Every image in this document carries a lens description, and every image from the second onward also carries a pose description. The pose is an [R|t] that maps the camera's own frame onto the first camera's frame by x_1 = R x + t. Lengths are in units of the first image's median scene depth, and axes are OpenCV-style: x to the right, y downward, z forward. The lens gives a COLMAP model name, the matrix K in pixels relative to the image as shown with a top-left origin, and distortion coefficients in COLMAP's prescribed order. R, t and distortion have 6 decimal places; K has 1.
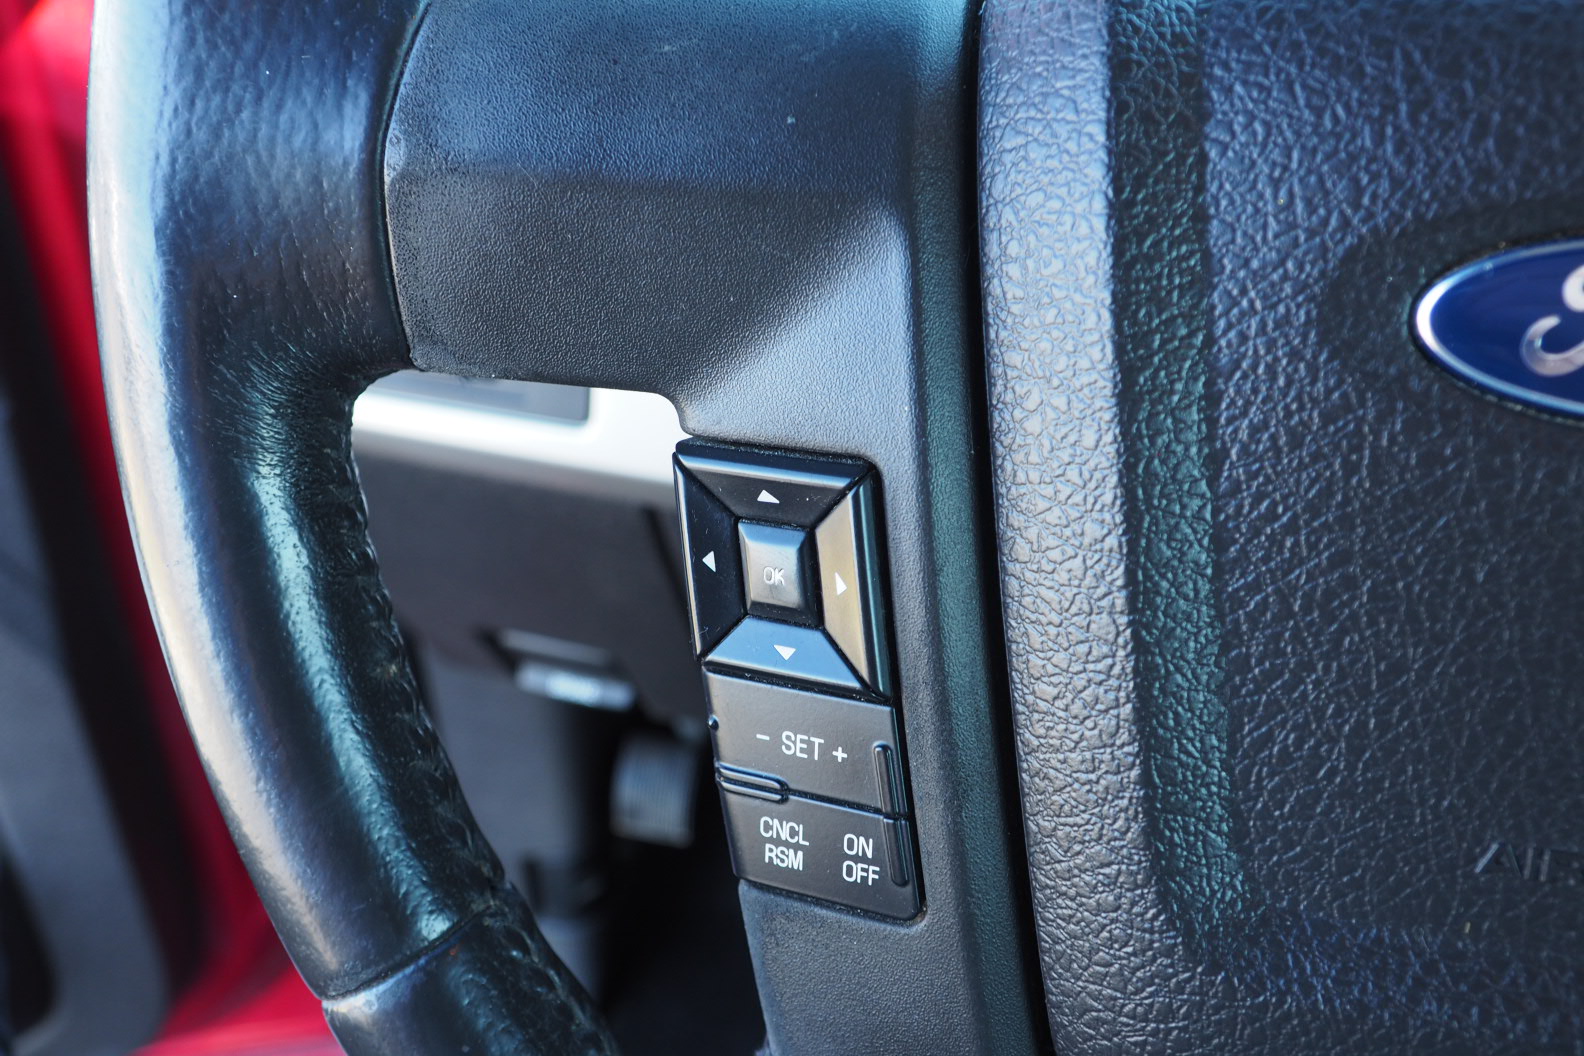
lens RADIAL K [[1314.6, 0, 787.3], [0, 1314.6, 509.6], [0, 0, 1]] dist [-0.010191, -0.002909]
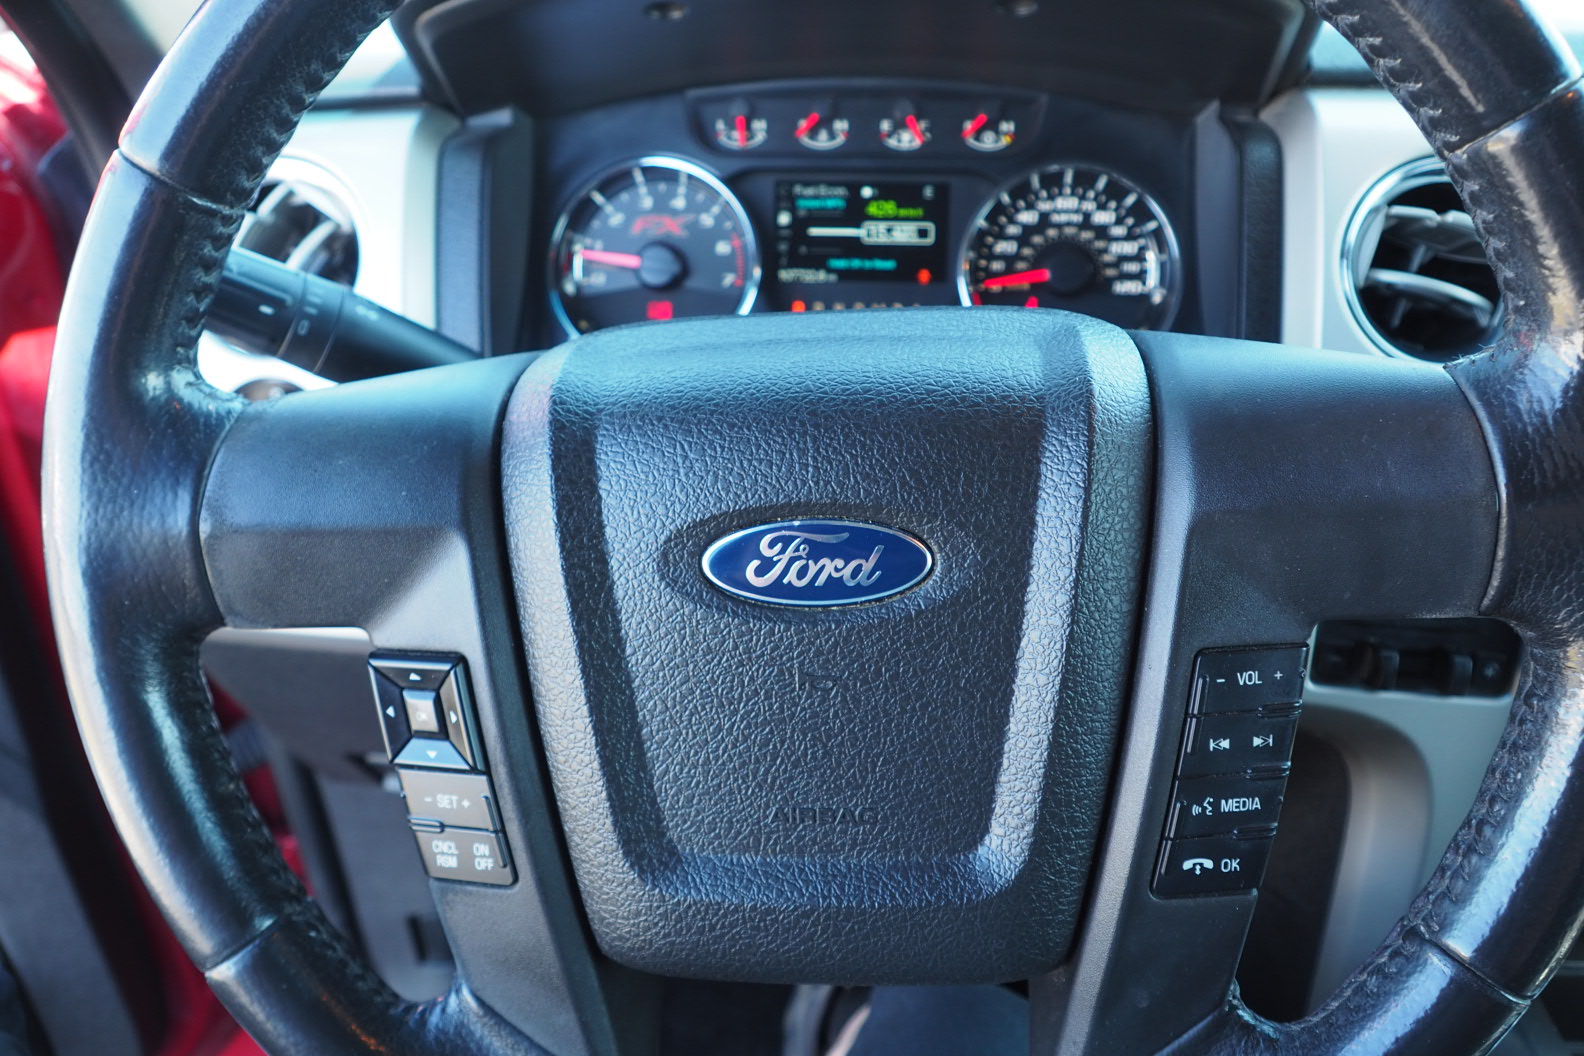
lens RADIAL K [[1129.4, 0, 792.0], [0, 1129.4, 528.0], [0, 0, 1]] dist [-0.025593, 0.001955]
pose [[0.988875, -0.094966, 0.114487, 0.383948], [0.102775, 0.992621, -0.064345, -0.066069], [-0.107532, 0.075395, 0.991339, -0.778360]]
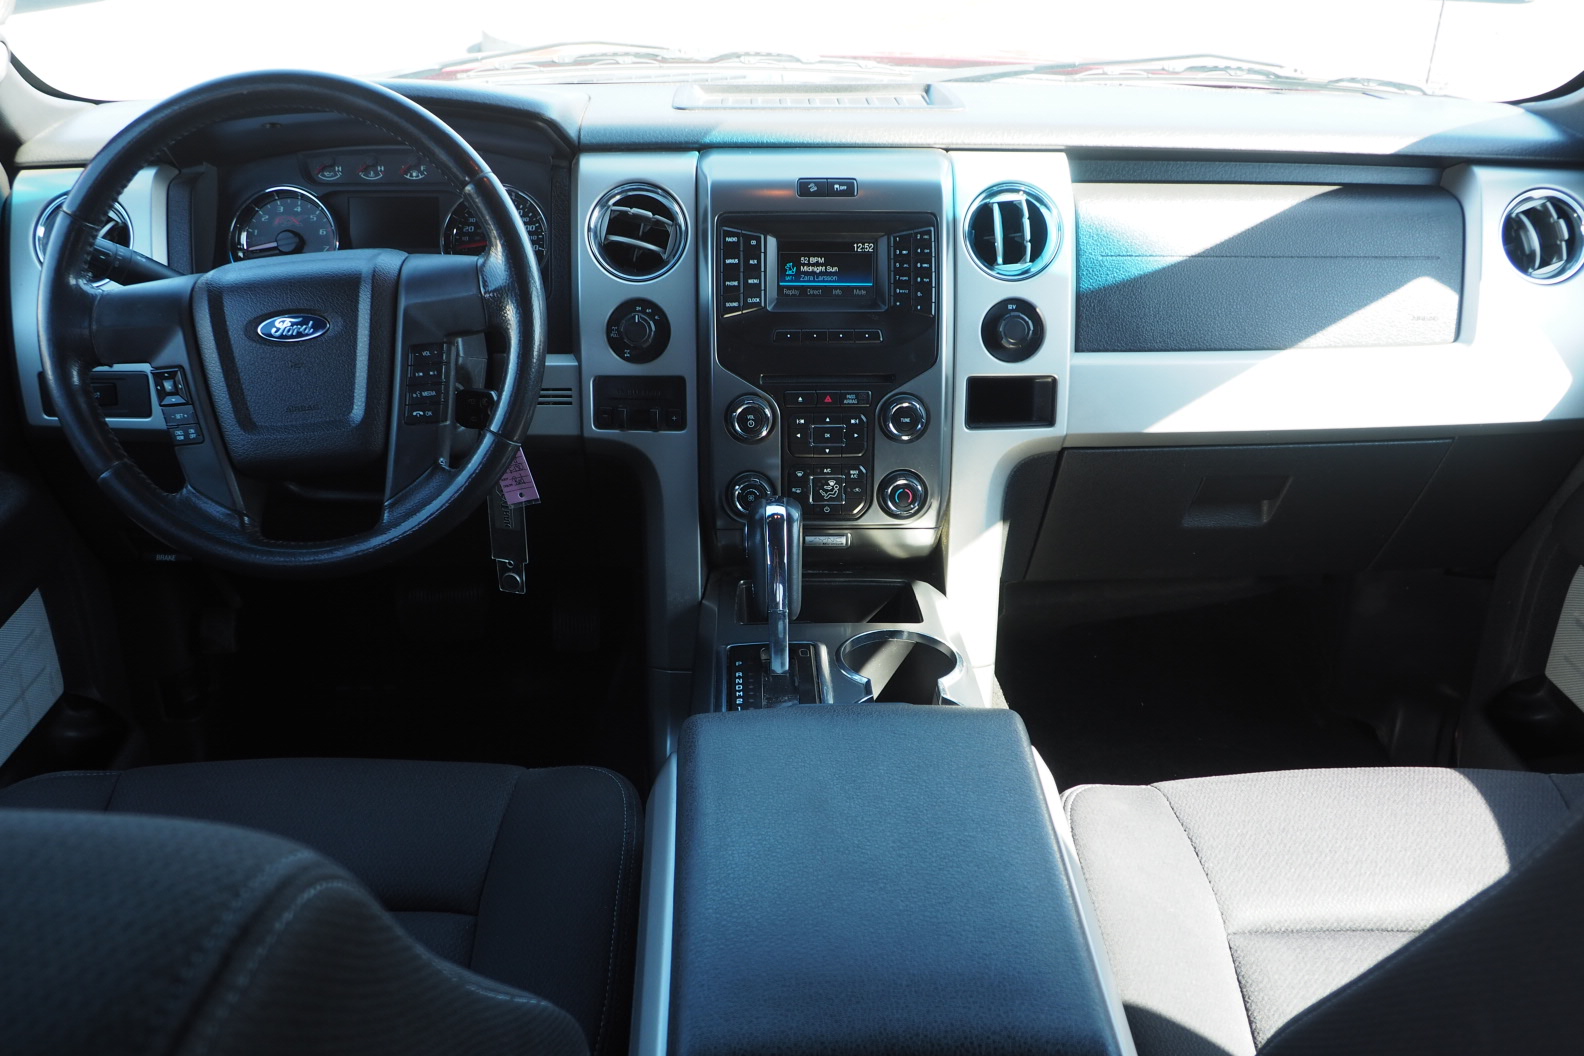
lens RADIAL K [[1425.5, 0, 792.0], [0, 1425.5, 528.0], [0, 0, 1]] dist [-0.004777, 0.003344]
pose [[0.964845, -0.129792, 0.228535, 1.181081], [0.154304, 0.983655, -0.092804, 1.754813], [-0.212755, 0.124805, 0.969102, -5.886378]]
